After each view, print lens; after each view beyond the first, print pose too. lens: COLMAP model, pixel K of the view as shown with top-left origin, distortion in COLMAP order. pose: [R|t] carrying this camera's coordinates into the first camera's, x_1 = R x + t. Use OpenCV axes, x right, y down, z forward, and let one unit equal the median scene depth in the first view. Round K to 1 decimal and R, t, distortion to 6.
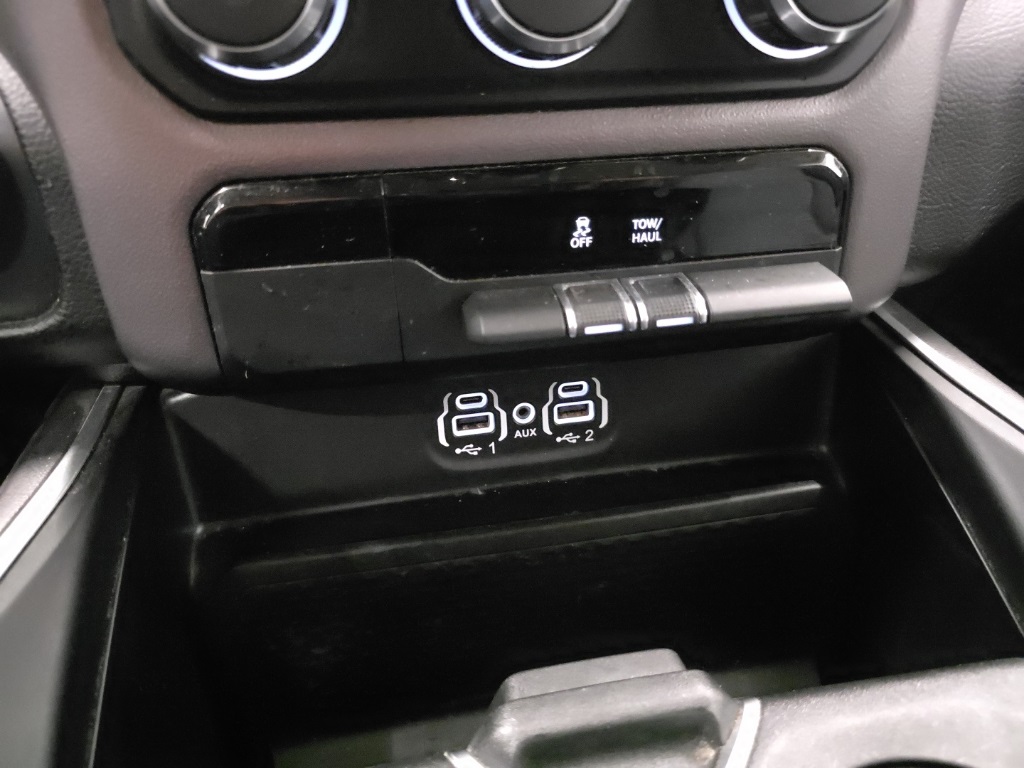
lens RADIAL K [[687.1, 0, 512.0], [0, 687.1, 384.0], [0, 0, 1]] dist [0.041361, -0.038782]
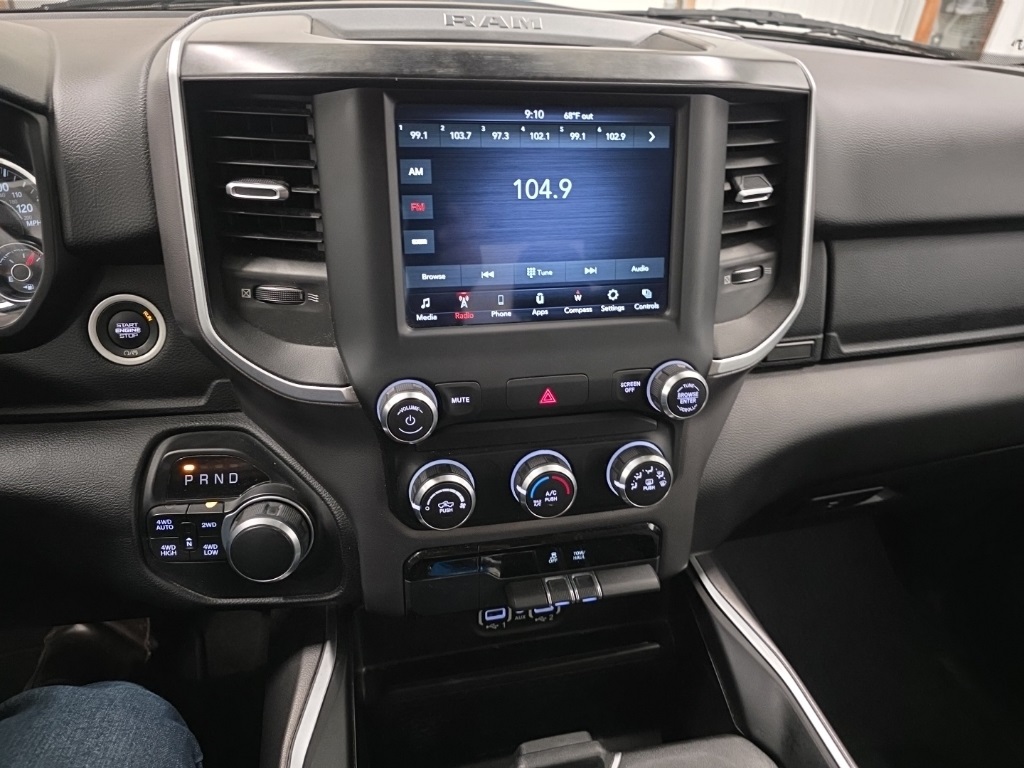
lens RADIAL K [[699.1, 0, 503.9], [0, 699.1, 383.5], [0, 0, 1]] dist [0.042590, 0.001456]
pose [[0.996775, 0.025419, 0.076109, -0.278924], [-0.021988, 0.998718, -0.045592, -0.715367], [-0.077170, 0.043771, 0.996057, -1.500281]]
